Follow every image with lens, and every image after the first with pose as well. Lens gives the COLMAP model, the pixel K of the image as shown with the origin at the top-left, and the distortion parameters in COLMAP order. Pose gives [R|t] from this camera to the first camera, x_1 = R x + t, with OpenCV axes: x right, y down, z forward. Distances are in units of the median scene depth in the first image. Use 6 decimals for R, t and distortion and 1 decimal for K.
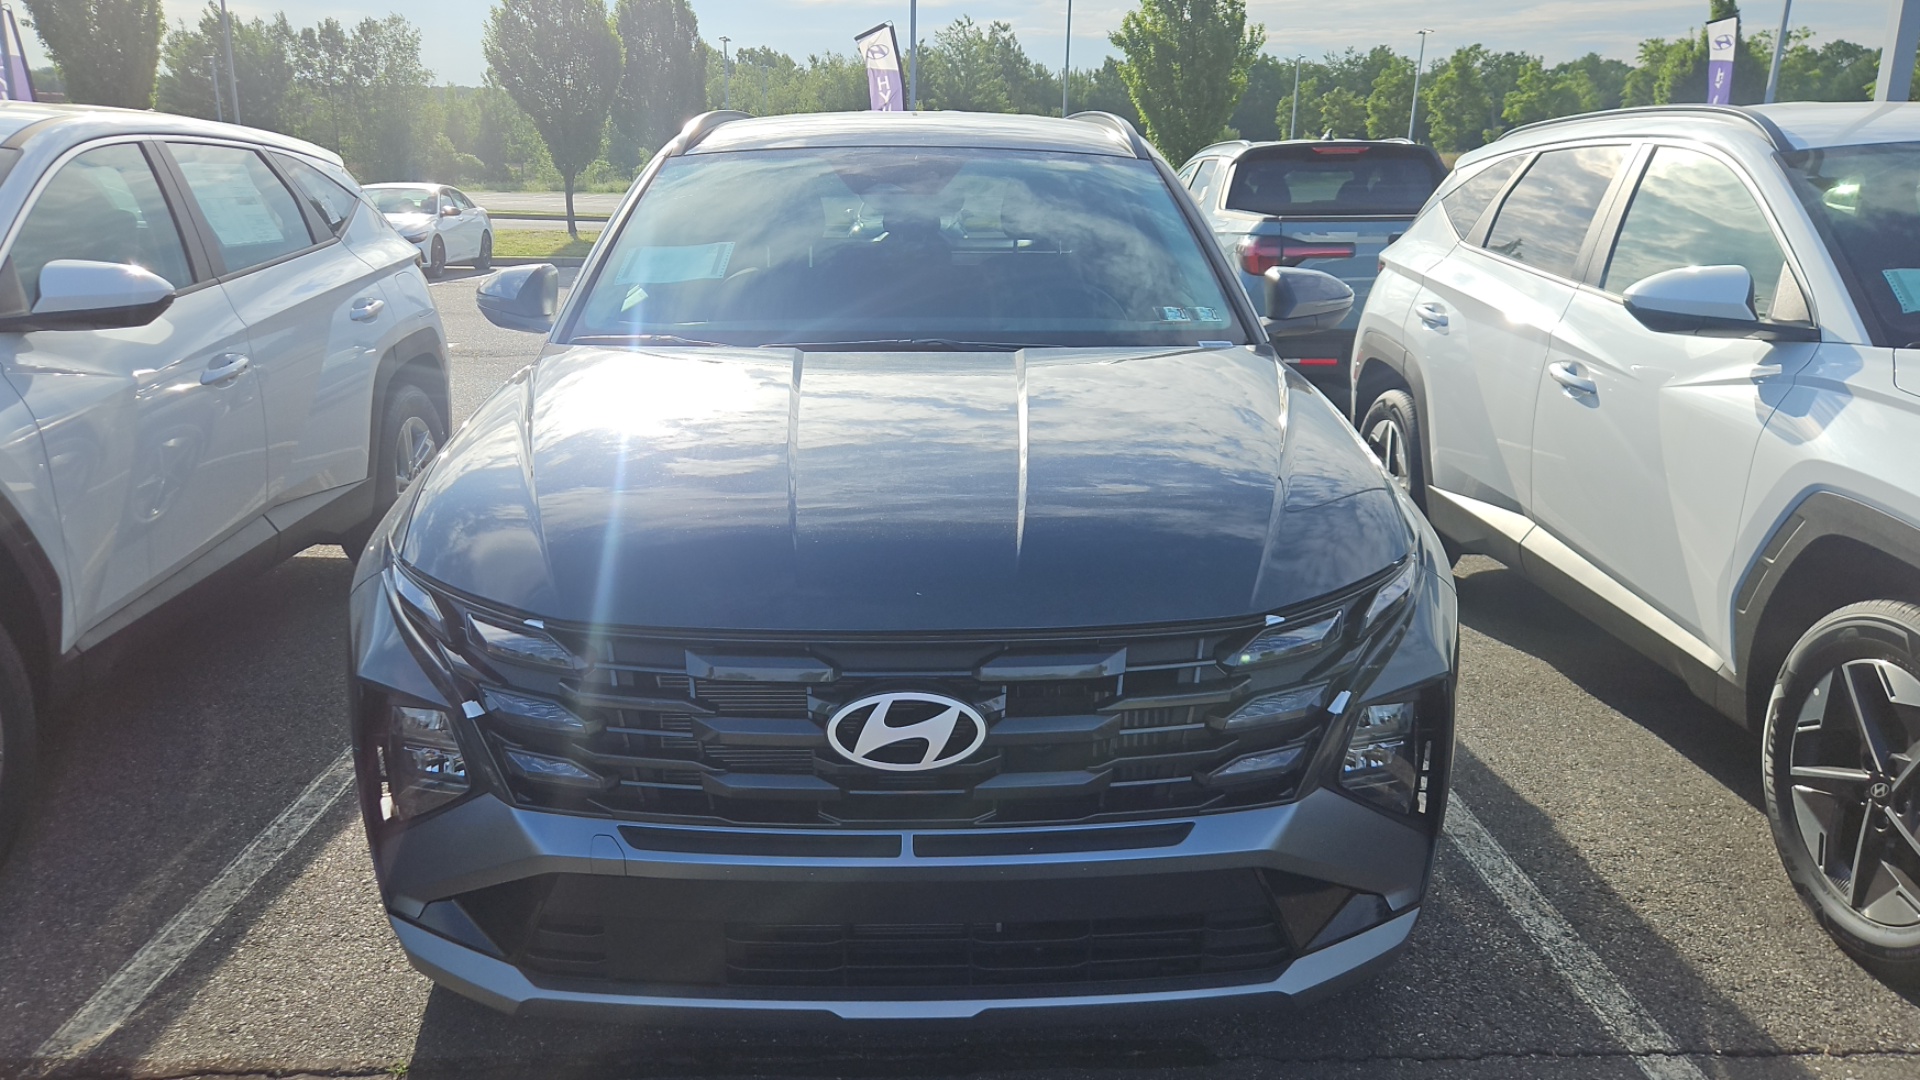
lens RADIAL K [[1388.7, 0, 960.0], [0, 1388.7, 540.0], [0, 0, 1]] dist [0.037384, -0.002235]
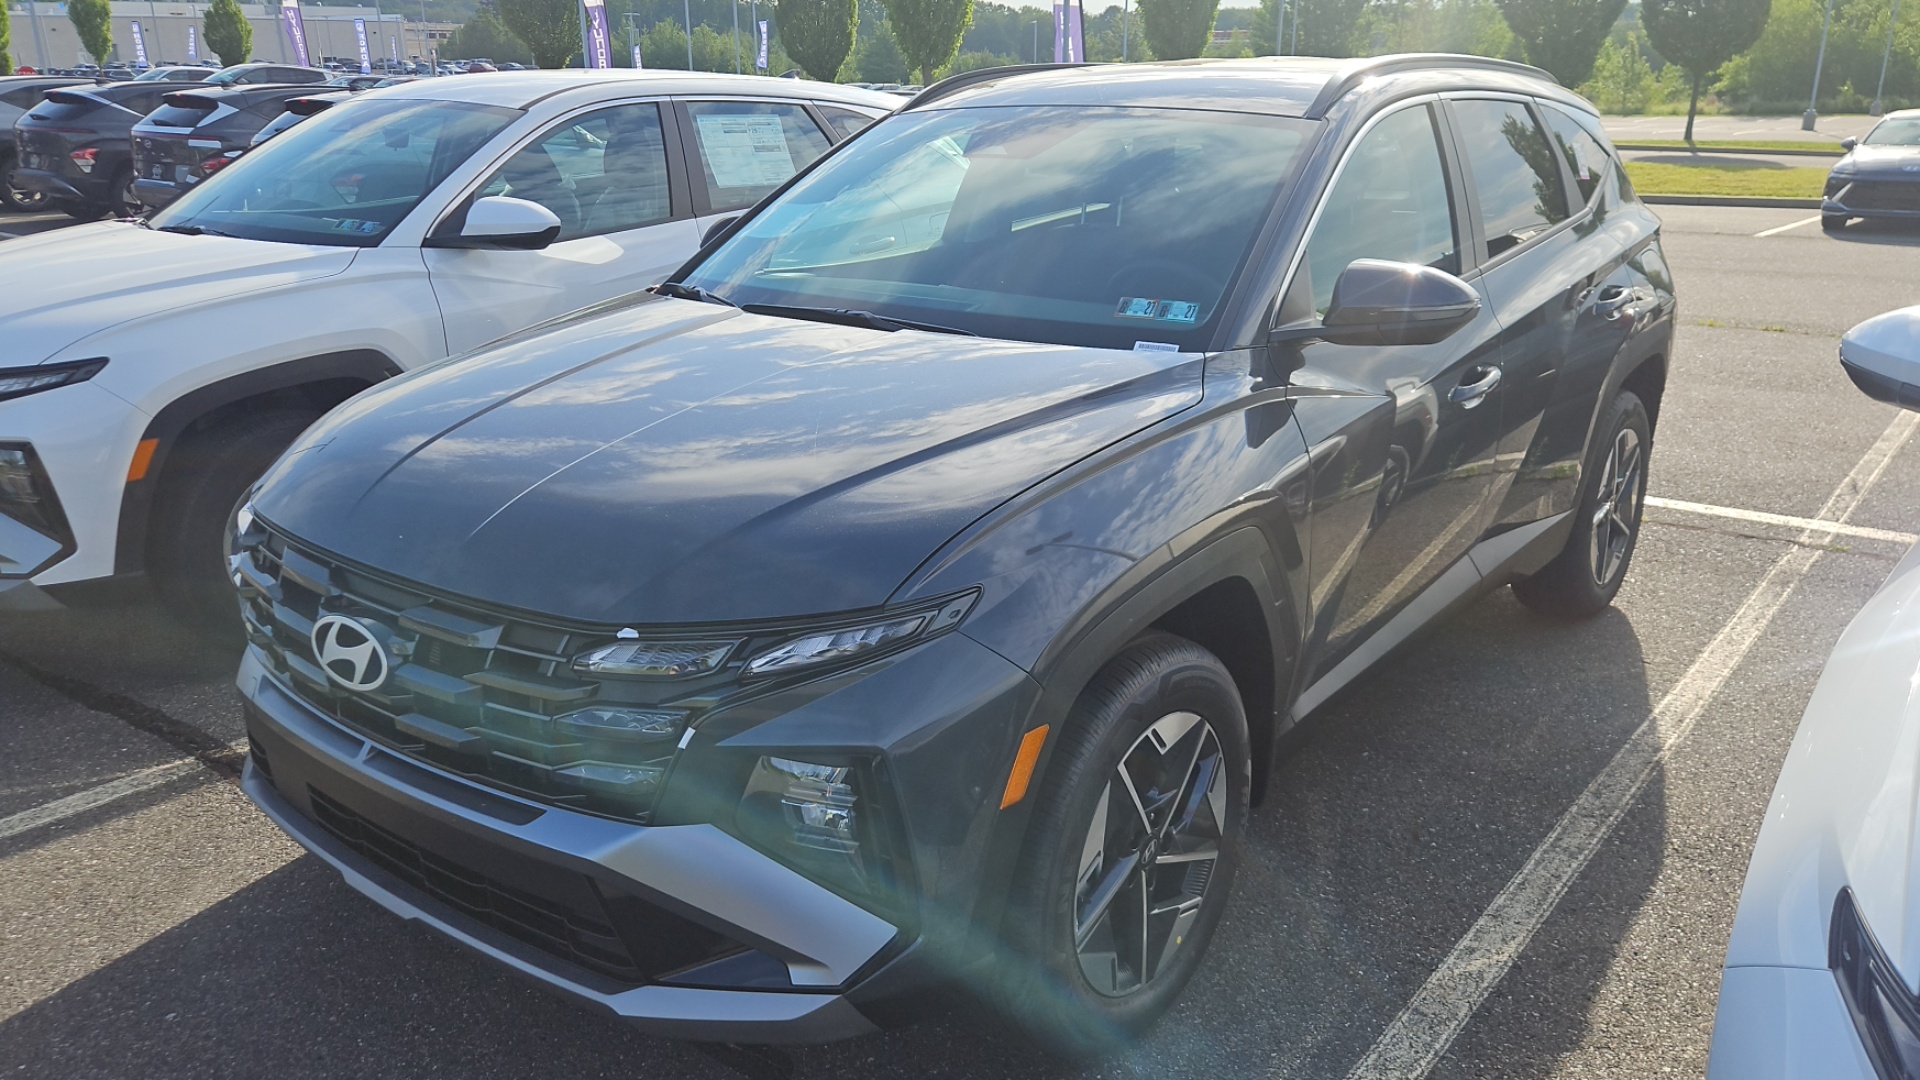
lens RADIAL K [[1388.7, 0, 960.0], [0, 1388.7, 540.0], [0, 0, 1]] dist [0.037384, -0.002235]
pose [[0.777710, 0.185804, -0.600537, 0.983793], [-0.155802, 0.982486, 0.102211, -0.142429], [0.609010, 0.014074, 0.793037, 0.379882]]
